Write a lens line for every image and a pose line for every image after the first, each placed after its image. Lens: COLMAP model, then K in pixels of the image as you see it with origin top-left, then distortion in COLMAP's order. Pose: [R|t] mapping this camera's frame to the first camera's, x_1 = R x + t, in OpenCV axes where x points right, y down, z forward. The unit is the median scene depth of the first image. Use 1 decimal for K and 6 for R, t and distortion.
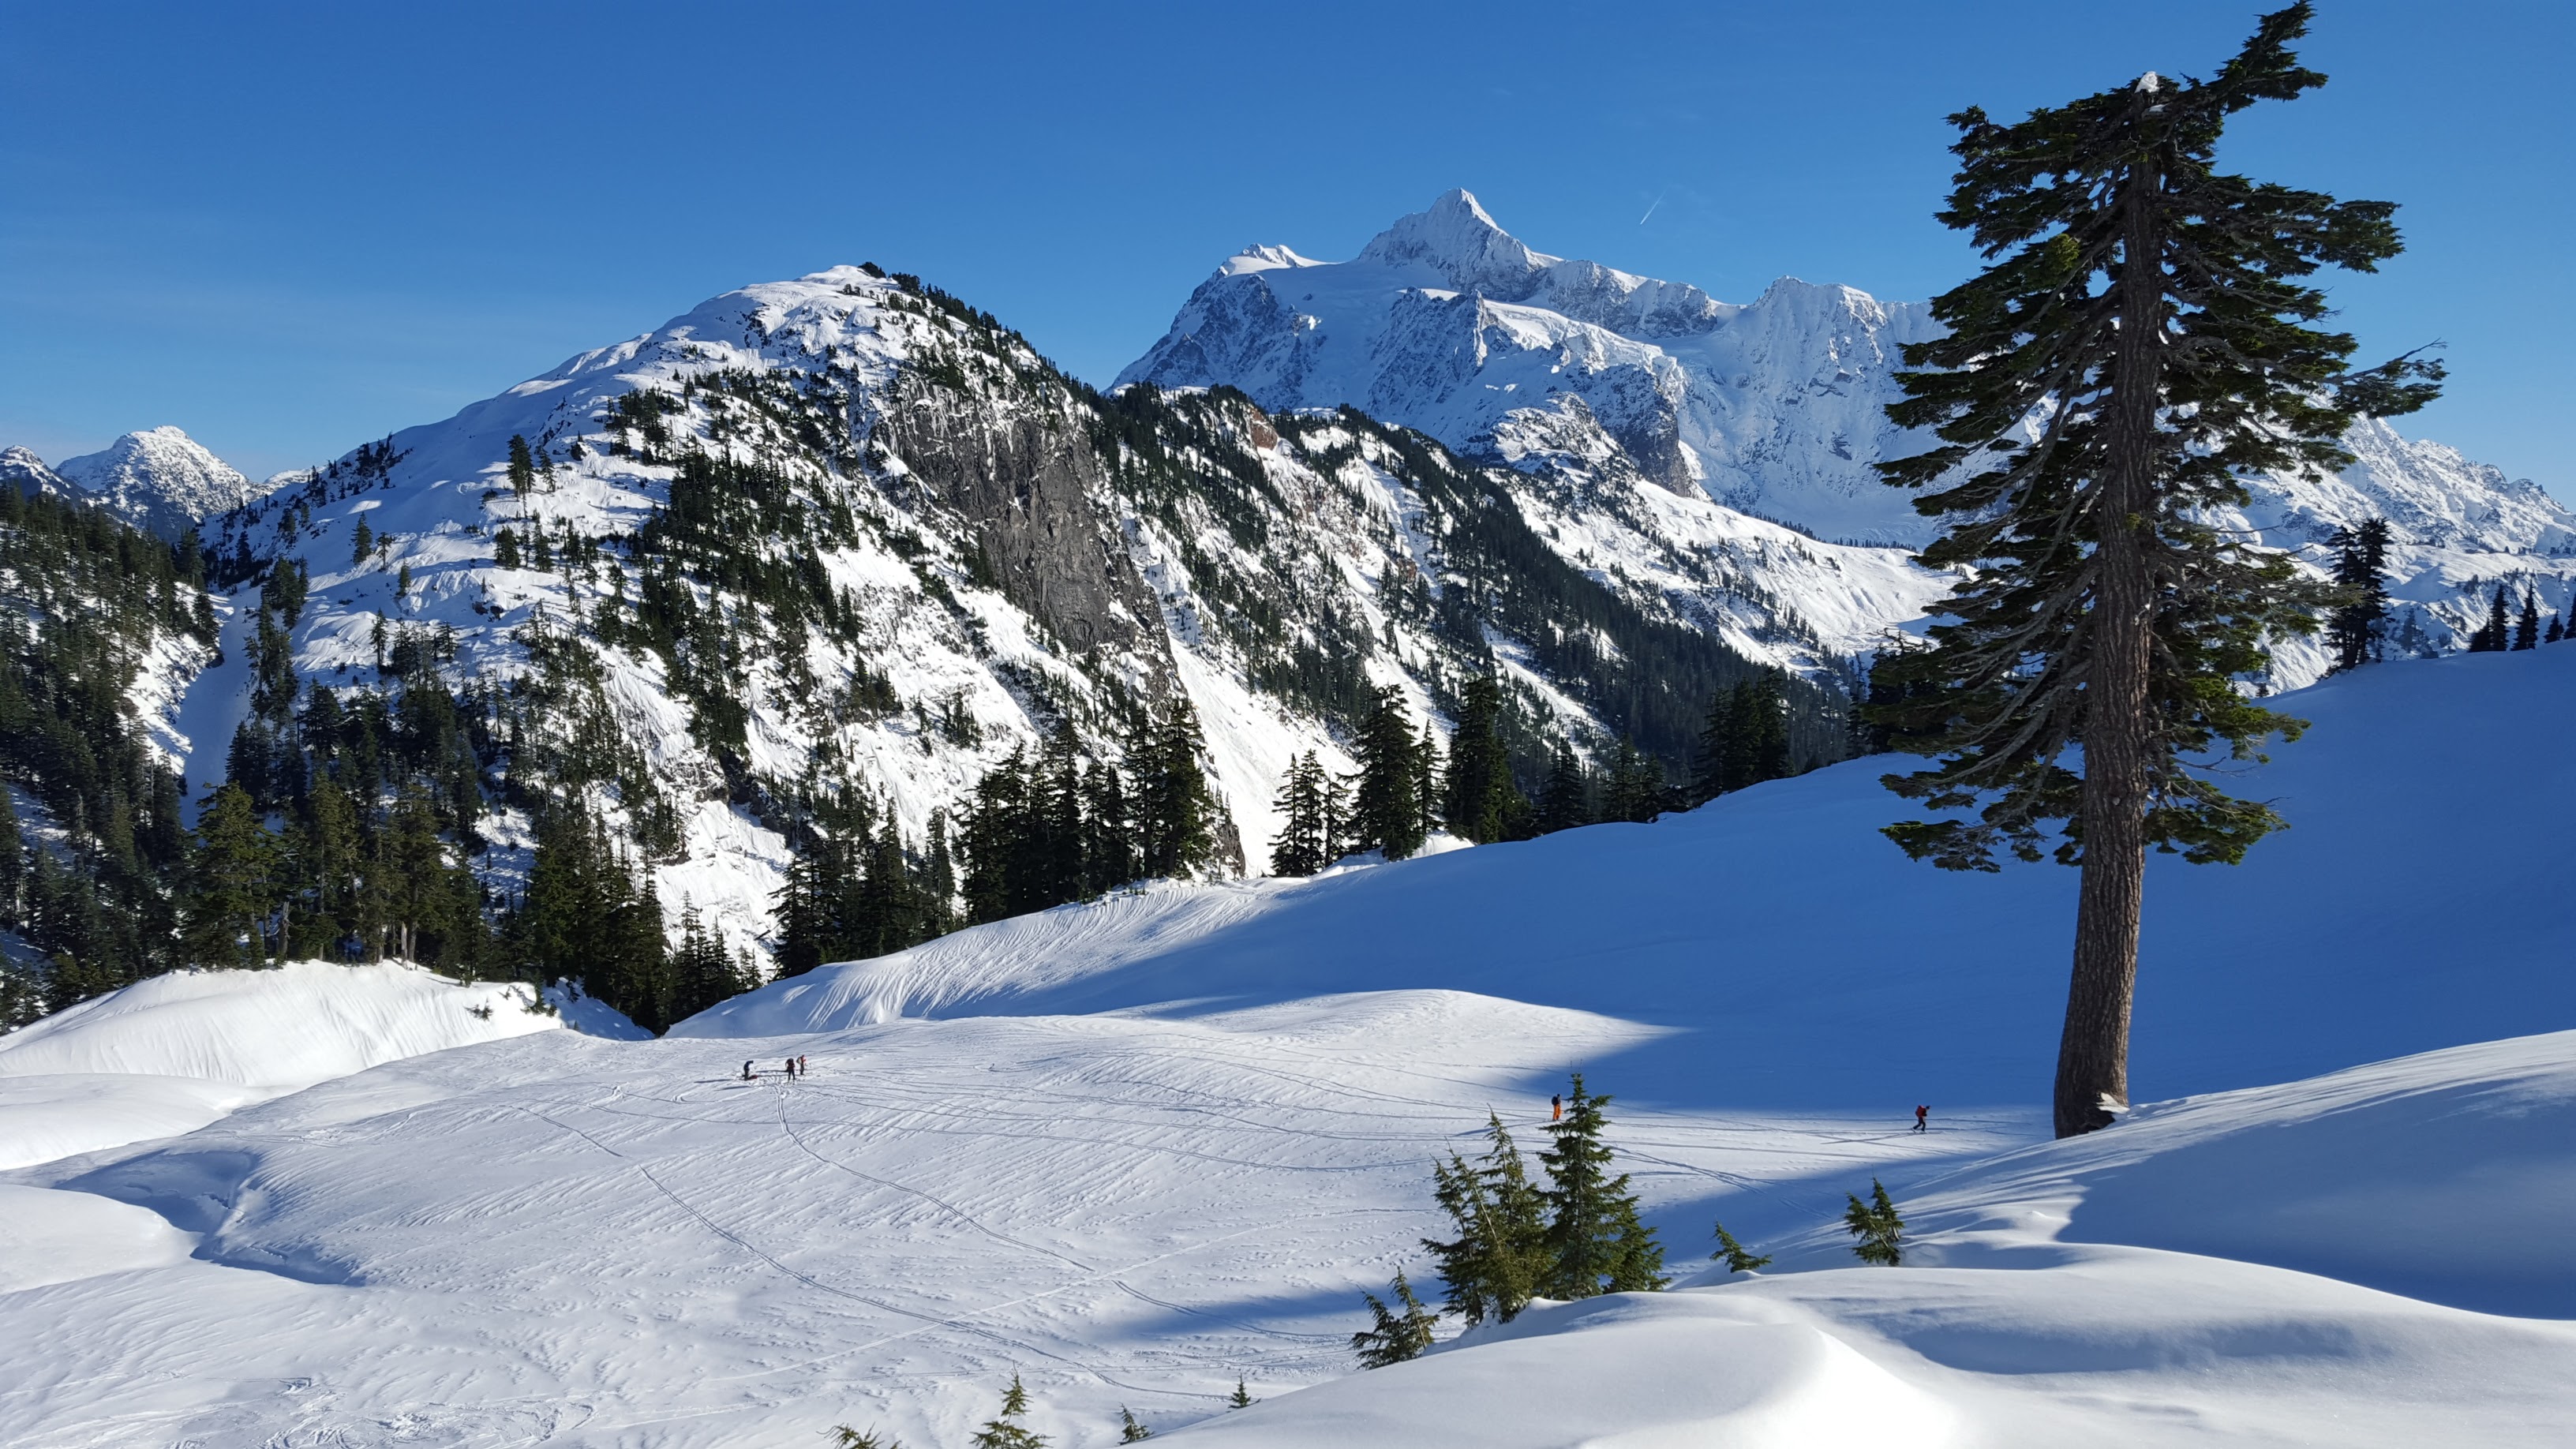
lens RADIAL K [[1884.6, 0, 1264.2], [0, 1884.6, 766.1], [0, 0, 1]] dist [0.181140, -0.324458]
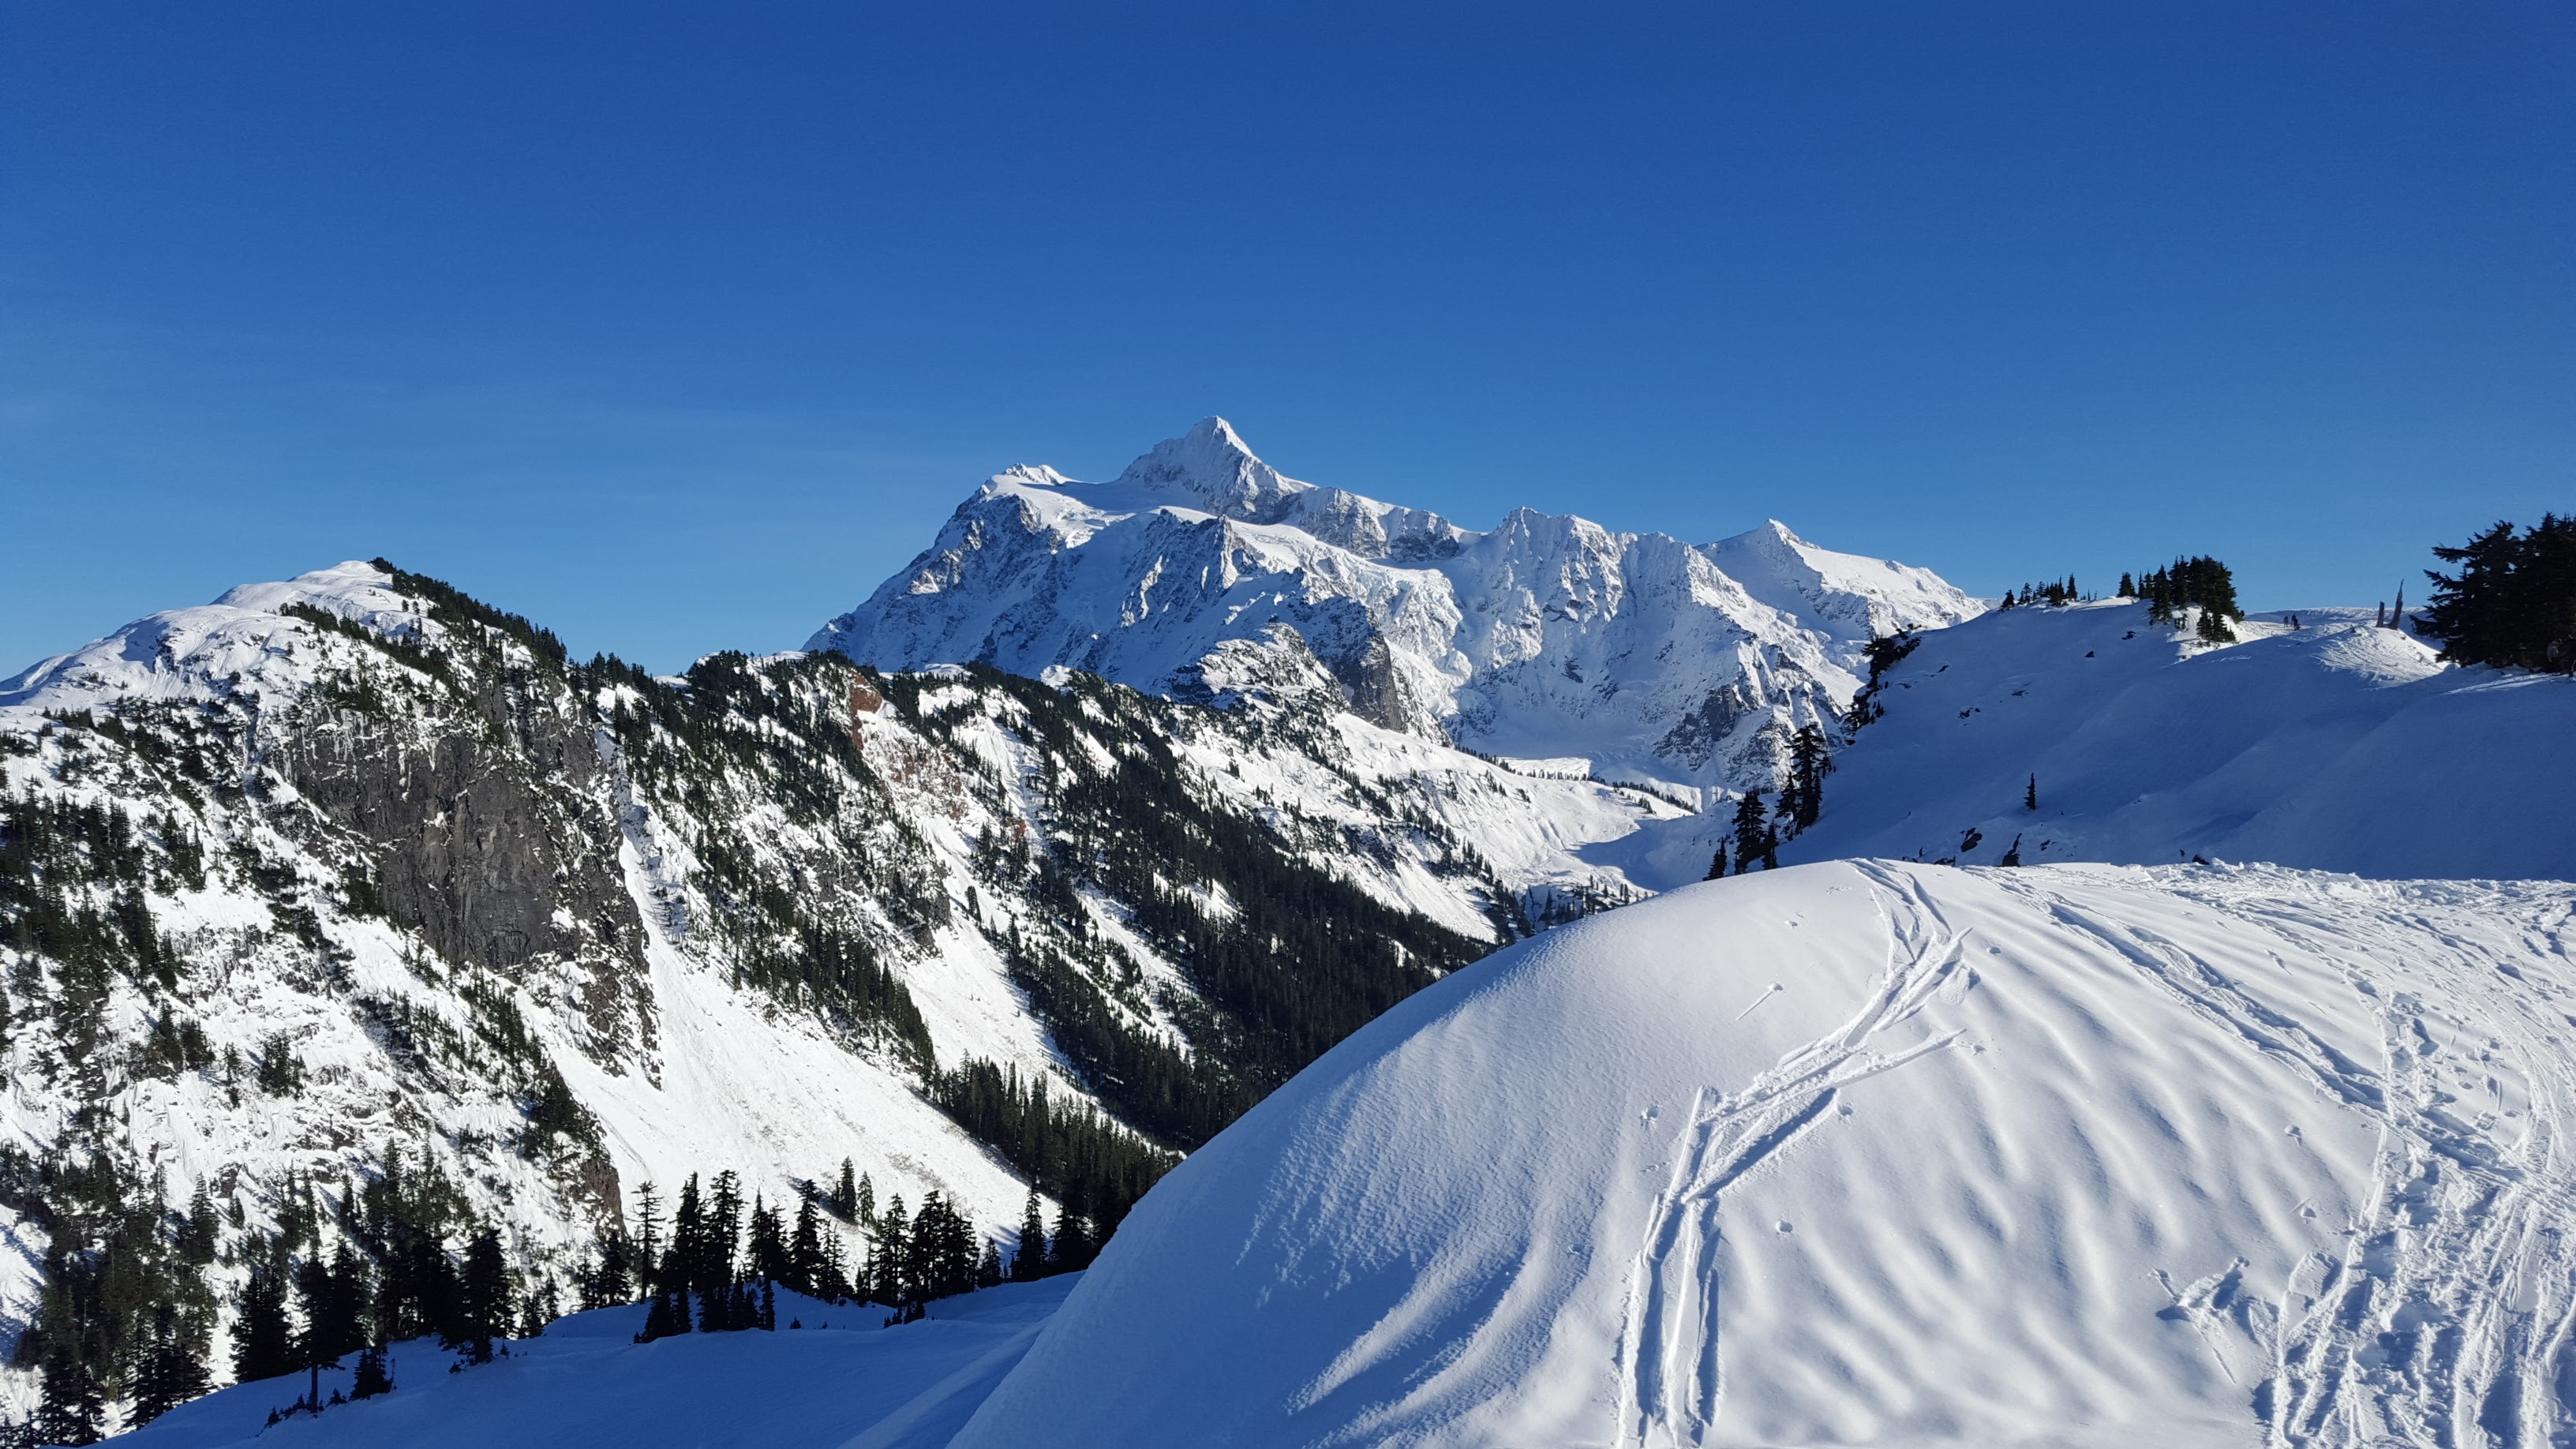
lens RADIAL K [[1876.6, 0, 1199.8], [0, 1876.6, 812.4], [0, 0, 1]] dist [0.127052, -0.237808]
pose [[0.998322, 0.006877, 0.057490, 0.135812], [-0.002613, 0.997261, -0.073918, -0.044152], [-0.057841, 0.073644, 0.995606, -0.015702]]
